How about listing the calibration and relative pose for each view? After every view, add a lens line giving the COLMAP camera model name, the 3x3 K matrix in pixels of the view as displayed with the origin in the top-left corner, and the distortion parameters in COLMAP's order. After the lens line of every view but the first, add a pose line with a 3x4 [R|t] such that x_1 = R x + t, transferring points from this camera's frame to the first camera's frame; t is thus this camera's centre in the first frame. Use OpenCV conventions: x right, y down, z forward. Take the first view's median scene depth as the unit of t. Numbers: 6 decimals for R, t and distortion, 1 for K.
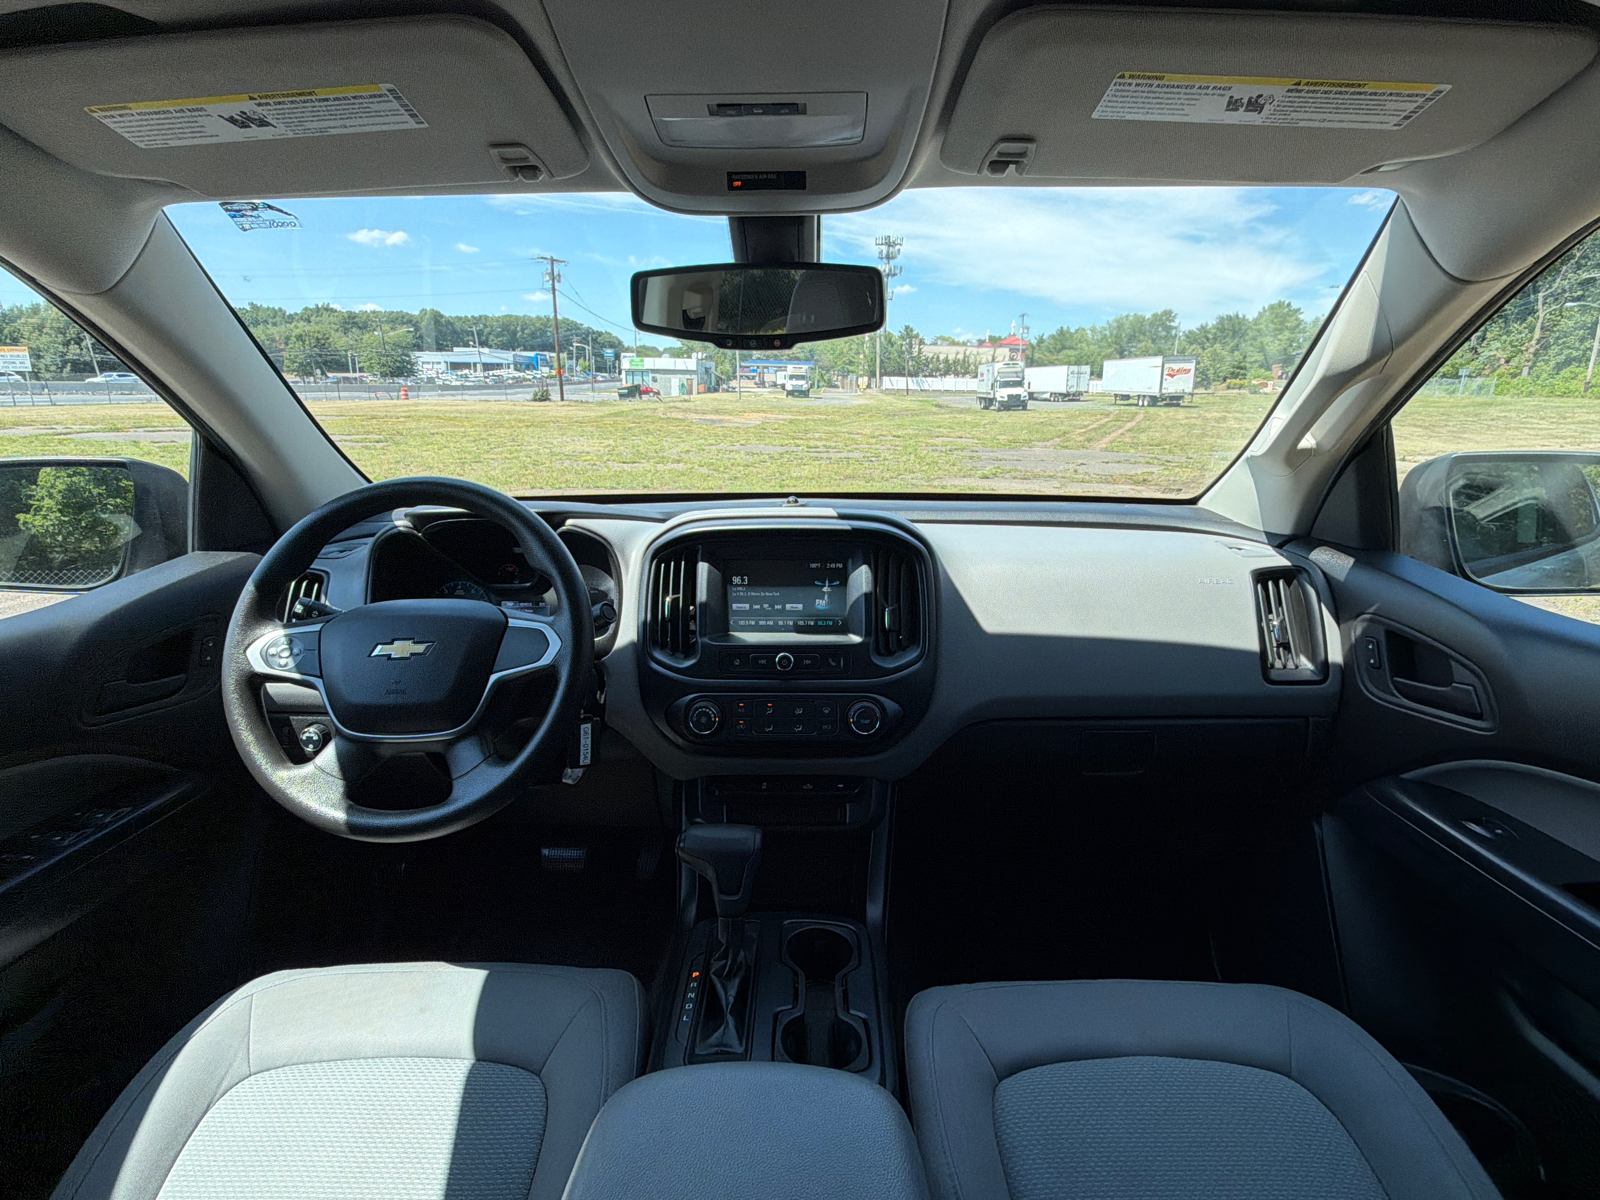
lens RADIAL K [[807.0, 0, 795.1], [0, 807.0, 565.0], [0, 0, 1]] dist [-0.001336, 0.001775]
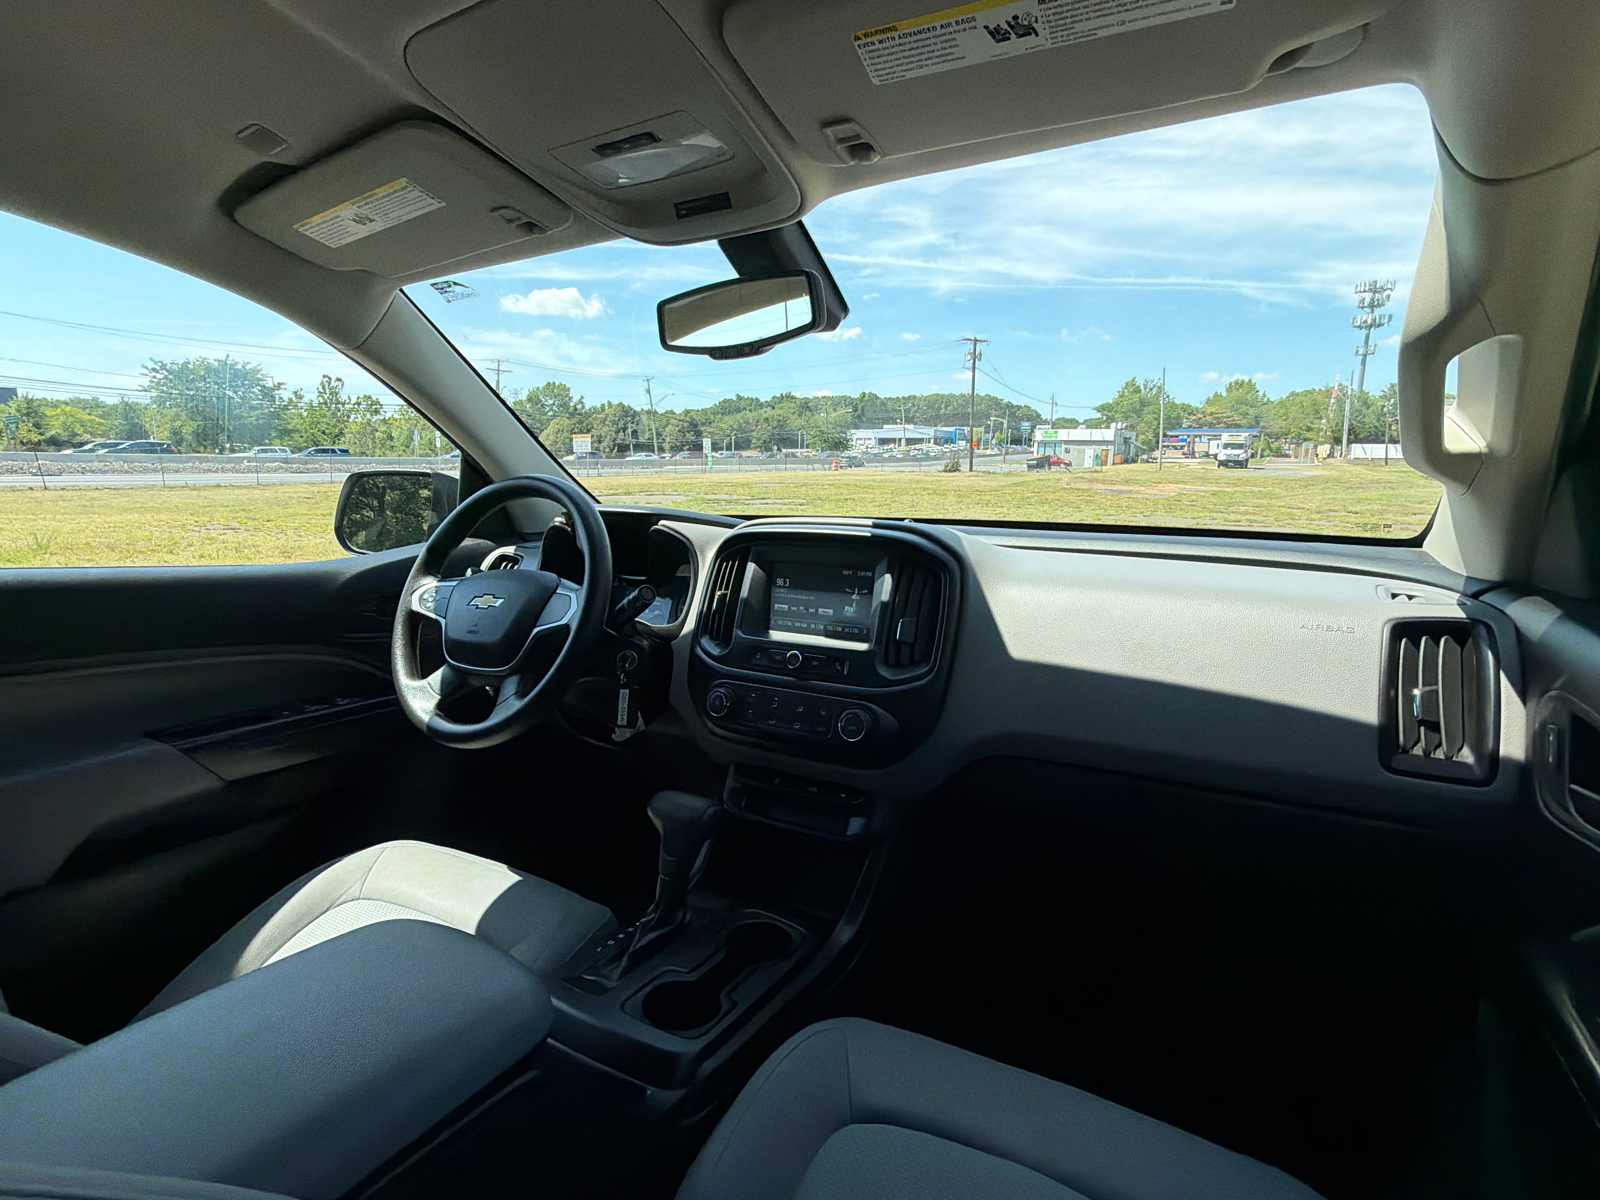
lens RADIAL K [[784.3, 0, 793.5], [0, 784.3, 562.6], [0, 0, 1]] dist [0.003574, -0.000485]
pose [[0.869926, 0.055660, -0.490032, 0.449963], [-0.098457, 0.993210, -0.061972, 0.056130], [0.483255, 0.102158, 0.869499, 0.103963]]
